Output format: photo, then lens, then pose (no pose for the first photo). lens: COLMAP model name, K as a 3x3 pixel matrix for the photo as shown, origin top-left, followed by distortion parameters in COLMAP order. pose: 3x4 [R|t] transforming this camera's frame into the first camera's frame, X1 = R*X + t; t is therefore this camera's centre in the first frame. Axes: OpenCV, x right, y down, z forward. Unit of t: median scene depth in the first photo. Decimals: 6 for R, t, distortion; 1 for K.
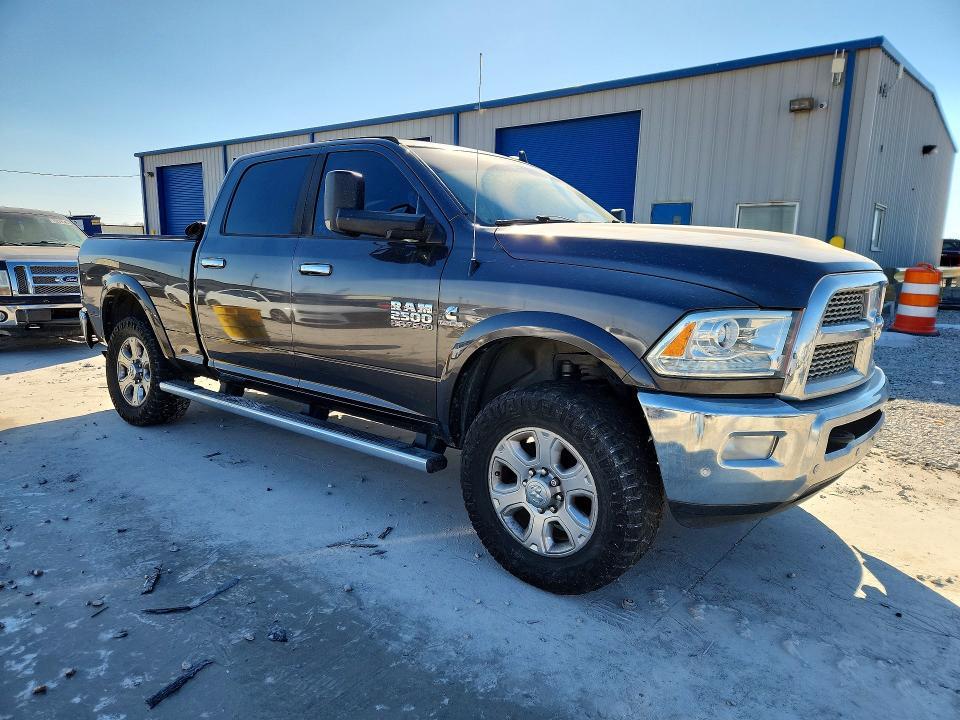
lens RADIAL K [[678.8, 0, 480.0], [0, 678.8, 360.0], [0, 0, 1]] dist [0.050578, -0.050306]
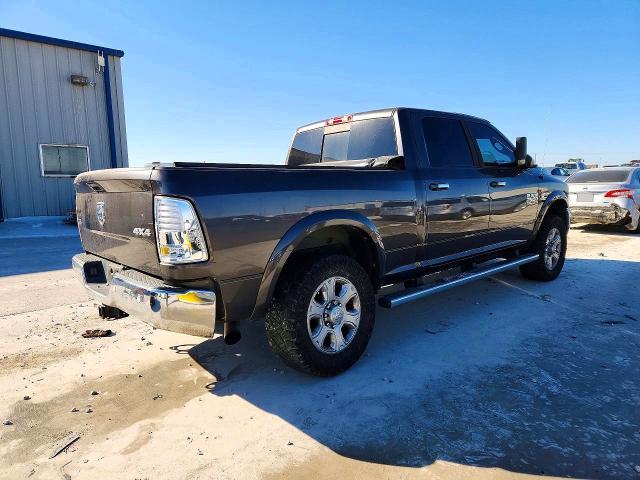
lens RADIAL K [[452.5, 0, 320.0], [0, 452.5, 240.0], [0, 0, 1]] dist [0.050578, -0.050306]
pose [[0.114888, -0.148723, 0.982182, -0.524096], [0.175597, 0.976200, 0.127277, -0.076284], [-0.977735, 0.157845, 0.138269, 0.444270]]
